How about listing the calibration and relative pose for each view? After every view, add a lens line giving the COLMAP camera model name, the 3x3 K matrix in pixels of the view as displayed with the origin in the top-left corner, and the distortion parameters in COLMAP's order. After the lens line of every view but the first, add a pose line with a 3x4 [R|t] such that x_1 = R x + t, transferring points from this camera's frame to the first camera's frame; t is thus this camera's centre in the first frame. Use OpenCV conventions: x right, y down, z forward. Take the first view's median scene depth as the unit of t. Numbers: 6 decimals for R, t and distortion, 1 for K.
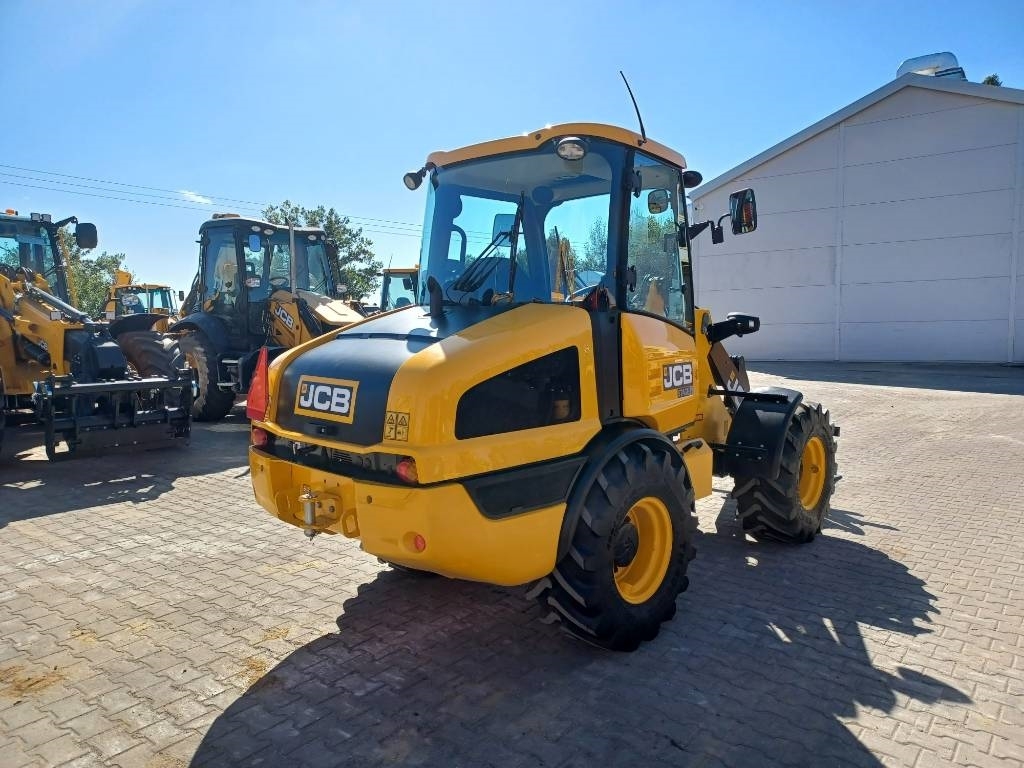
lens RADIAL K [[738.6, 0, 522.9], [0, 738.6, 386.1], [0, 0, 1]] dist [0.045415, -0.000431]
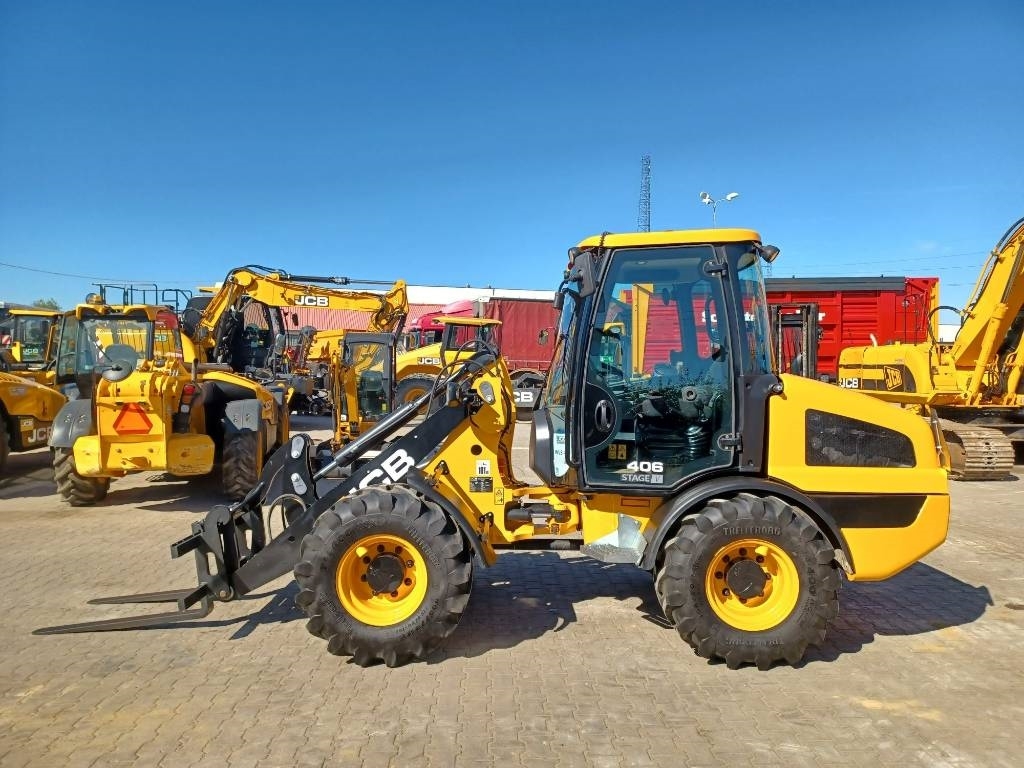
lens RADIAL K [[738.6, 0, 522.9], [0, 738.6, 386.1], [0, 0, 1]] dist [0.045415, -0.000431]
pose [[-0.658326, -0.005832, 0.752710, -0.946892], [0.078018, 0.994056, 0.075938, -0.267831], [-0.748679, 0.108717, -0.653958, 2.618843]]
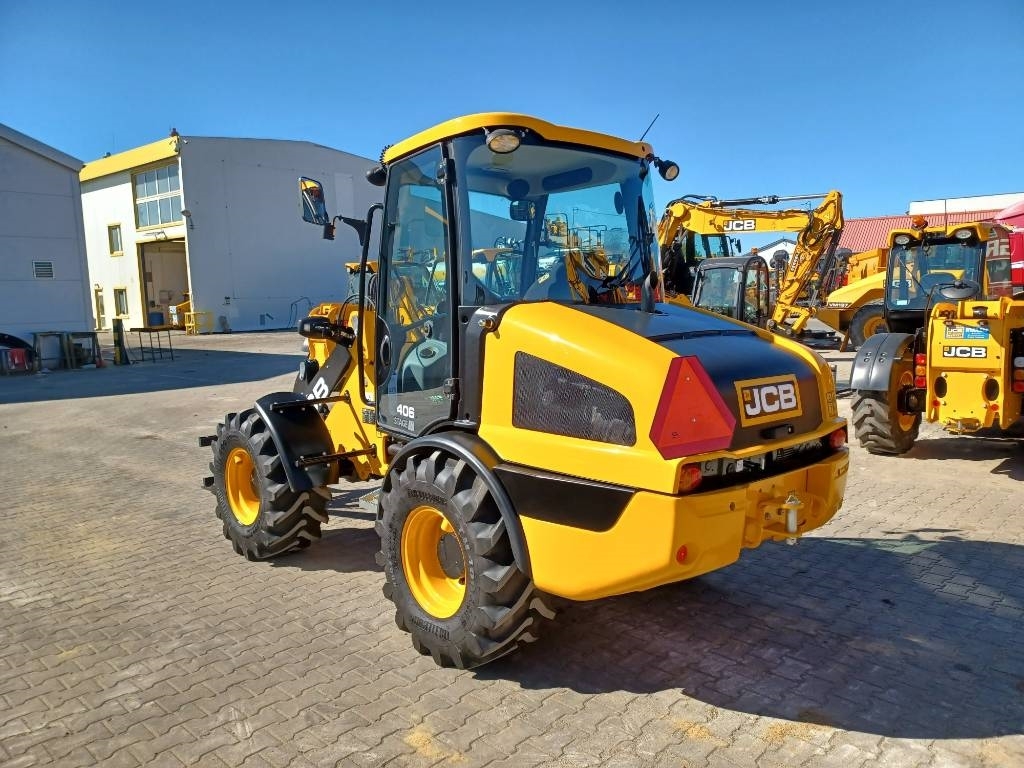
lens RADIAL K [[738.6, 0, 522.9], [0, 738.6, 386.1], [0, 0, 1]] dist [0.045415, -0.000431]
pose [[0.084954, -0.100602, 0.991293, -1.256427], [0.115908, 0.989133, 0.090450, -0.125080], [-0.989620, 0.107214, 0.095691, 1.243723]]
